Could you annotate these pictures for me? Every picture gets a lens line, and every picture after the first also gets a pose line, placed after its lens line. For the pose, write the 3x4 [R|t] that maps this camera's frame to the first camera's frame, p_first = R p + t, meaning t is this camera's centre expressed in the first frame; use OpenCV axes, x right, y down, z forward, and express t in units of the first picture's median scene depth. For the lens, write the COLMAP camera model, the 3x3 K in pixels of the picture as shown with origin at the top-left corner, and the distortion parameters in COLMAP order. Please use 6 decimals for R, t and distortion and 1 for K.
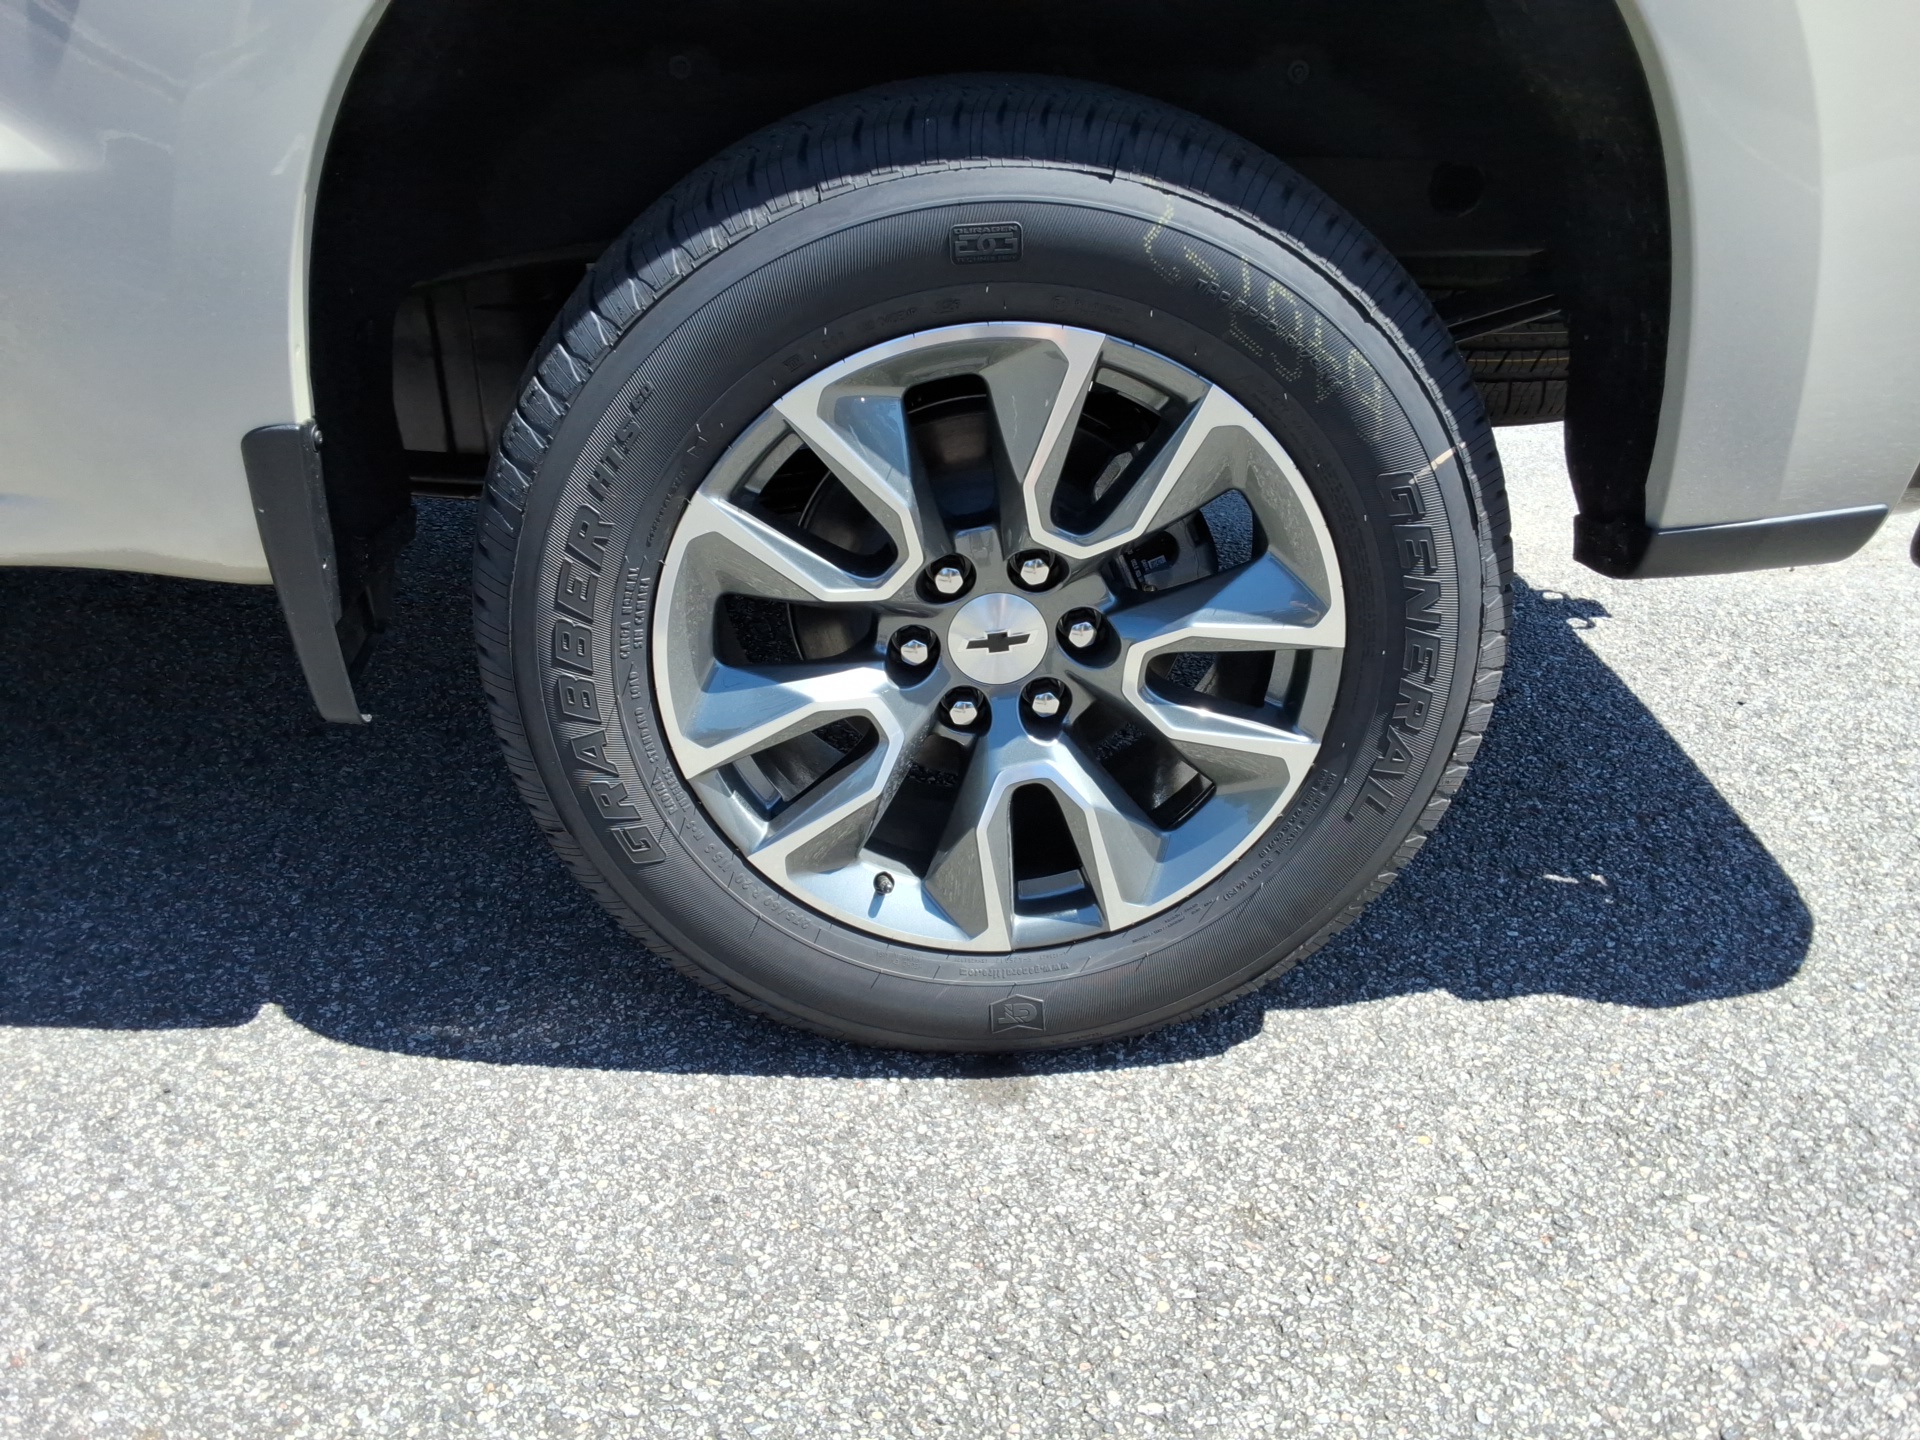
lens RADIAL K [[1557.2, 0, 963.8], [0, 1557.2, 717.0], [0, 0, 1]] dist [0.118705, -0.003374]
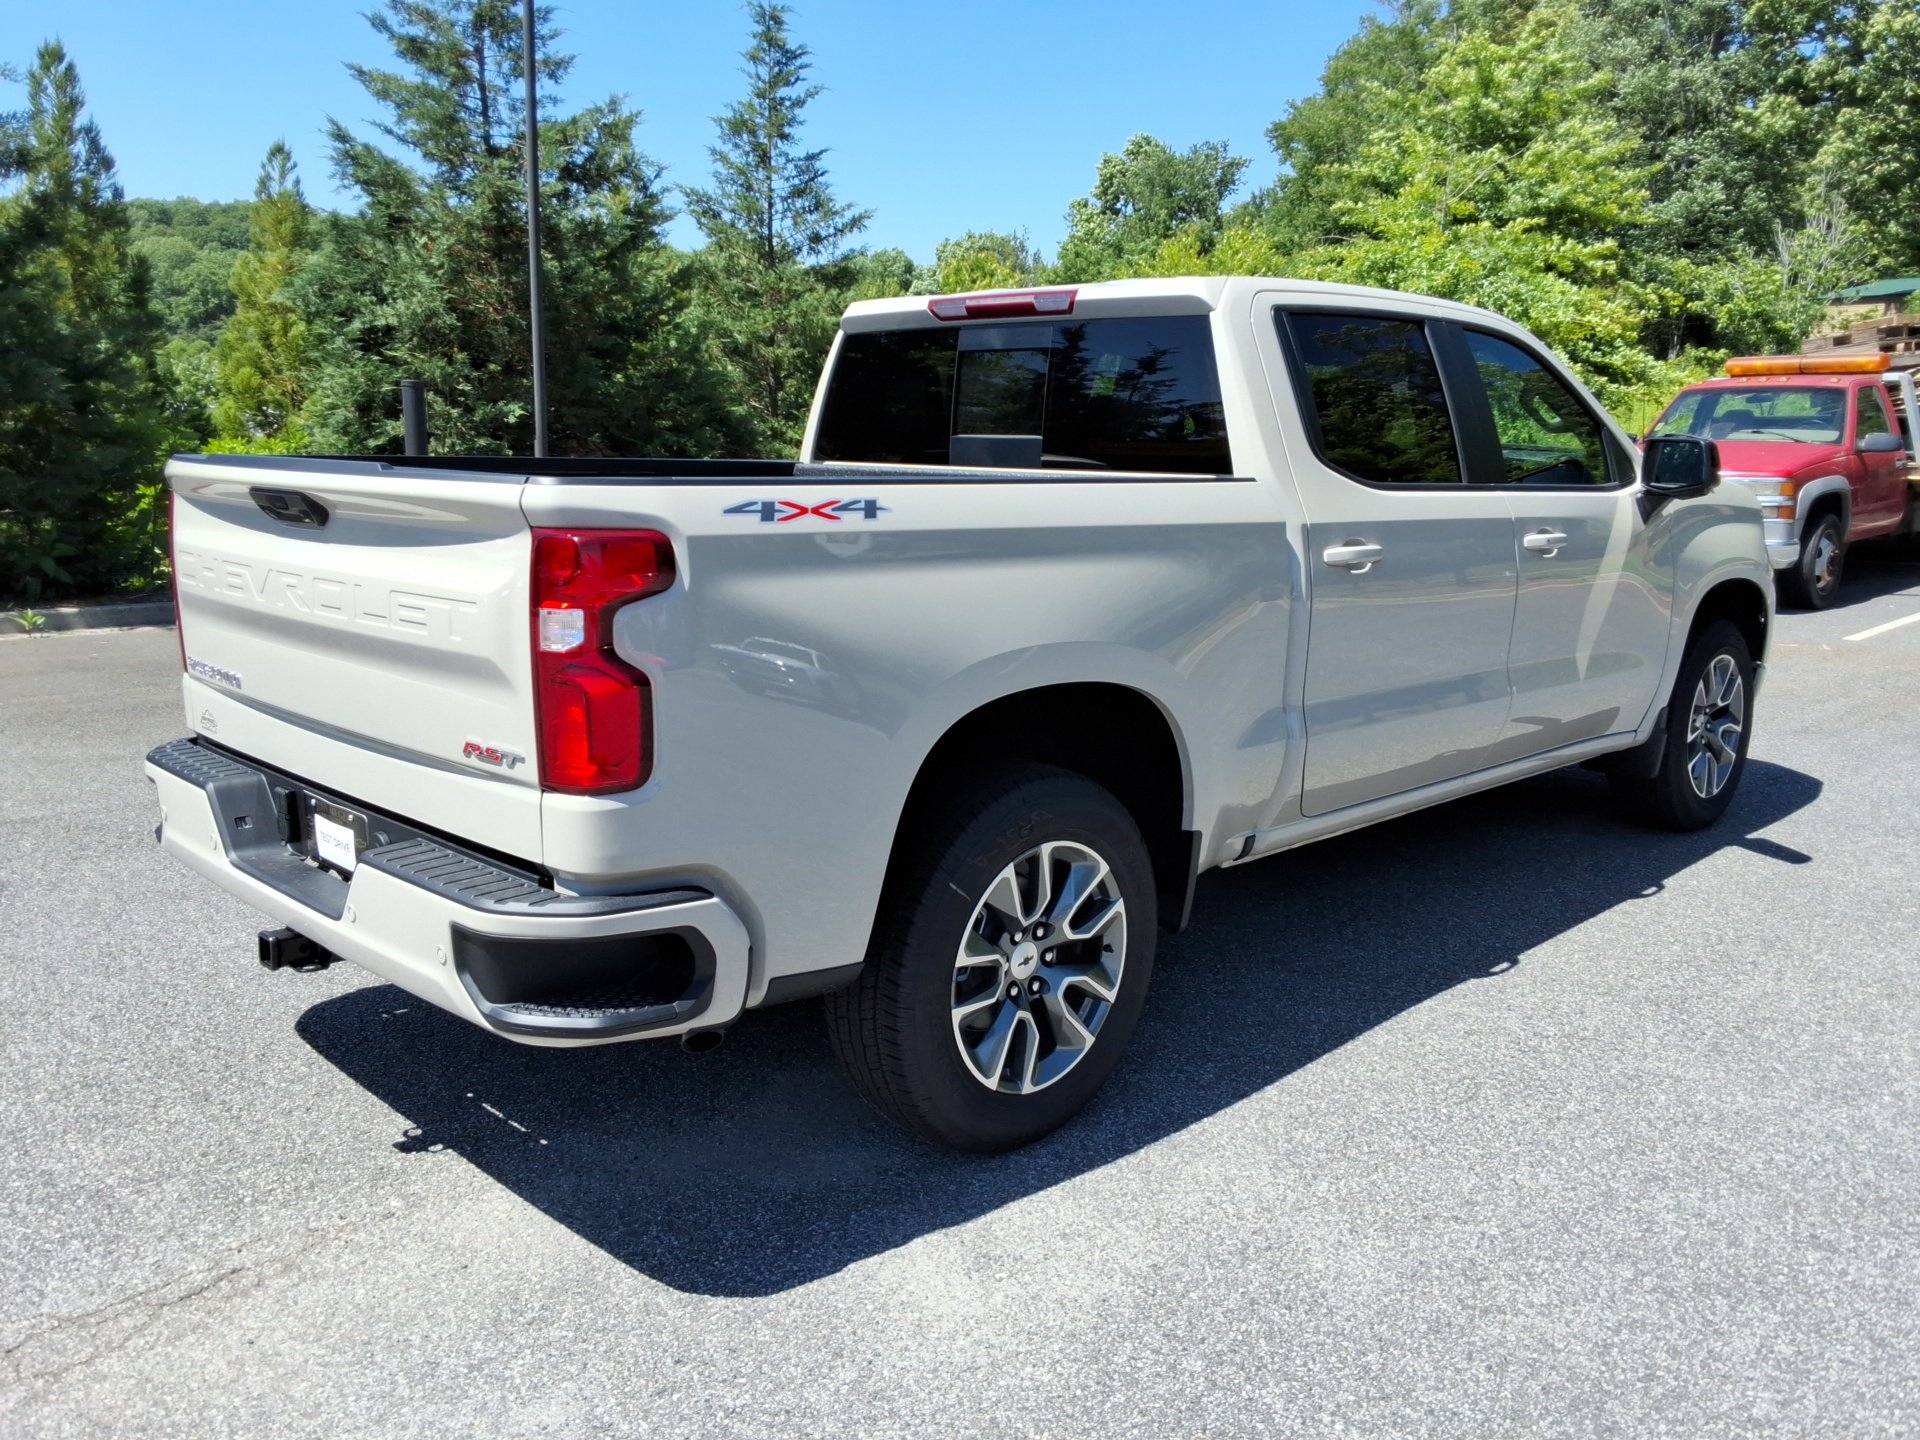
lens RADIAL K [[1526.0, 0, 975.7], [0, 1526.0, 722.1], [0, 0, 1]] dist [0.099073, -0.165662]
pose [[-0.741444, 0.091668, -0.664724, 1.648655], [-0.333509, 0.809260, 0.483602, -2.215002], [0.582265, 0.580255, -0.569448, 3.440059]]
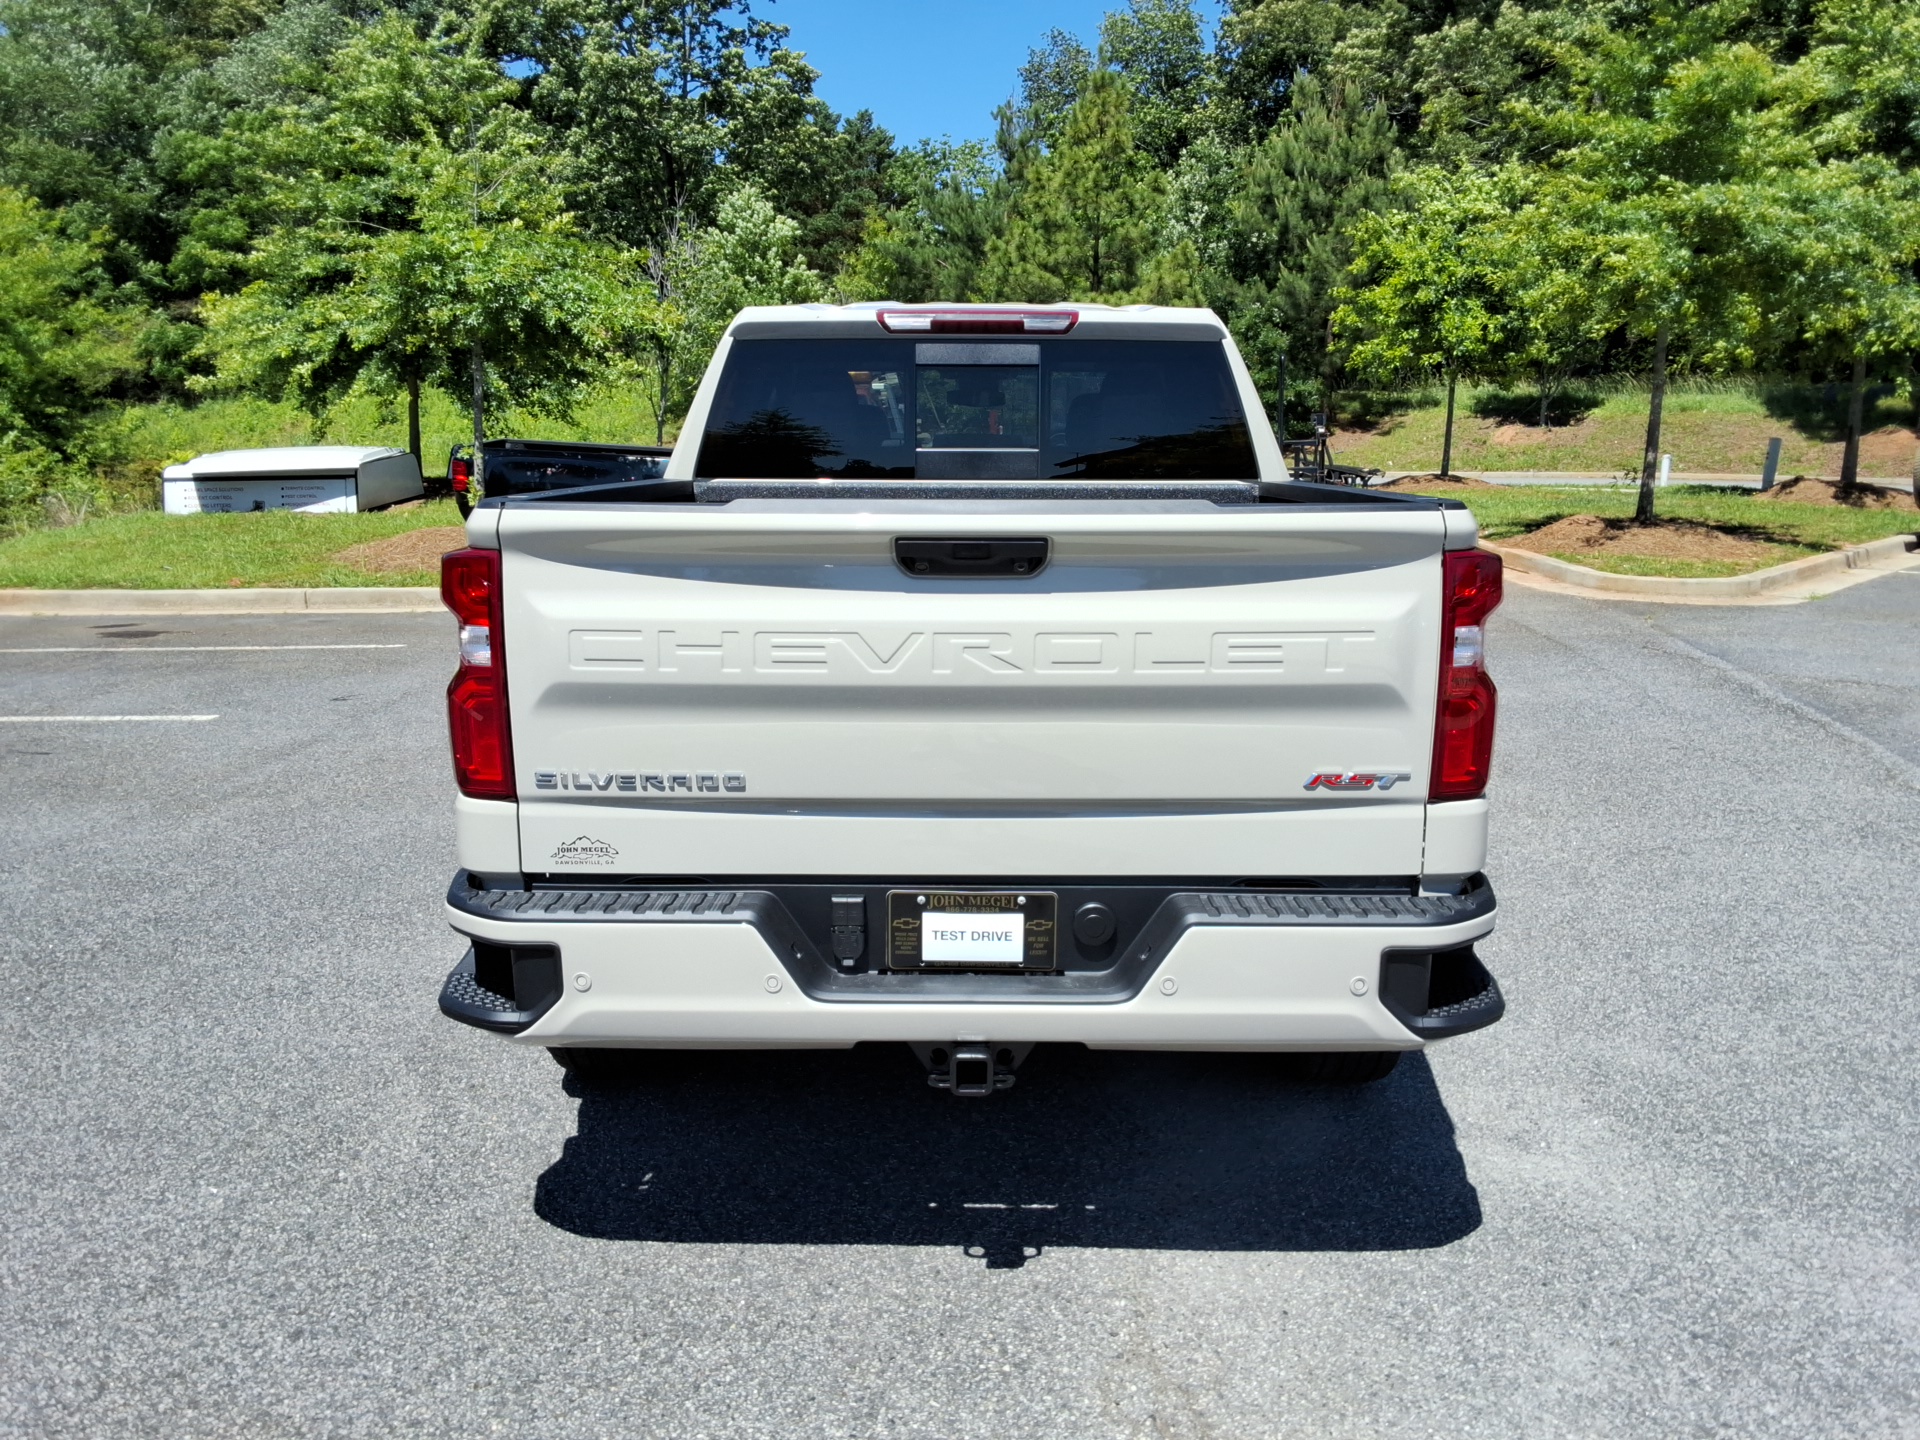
lens RADIAL K [[1526.0, 0, 975.7], [0, 1526.0, 722.1], [0, 0, 1]] dist [0.099073, -0.165662]
pose [[-0.065900, 0.161921, -0.984601, 2.802233], [-0.458125, 0.871688, 0.174015, -1.182611], [0.886442, 0.462537, 0.016736, 1.428463]]
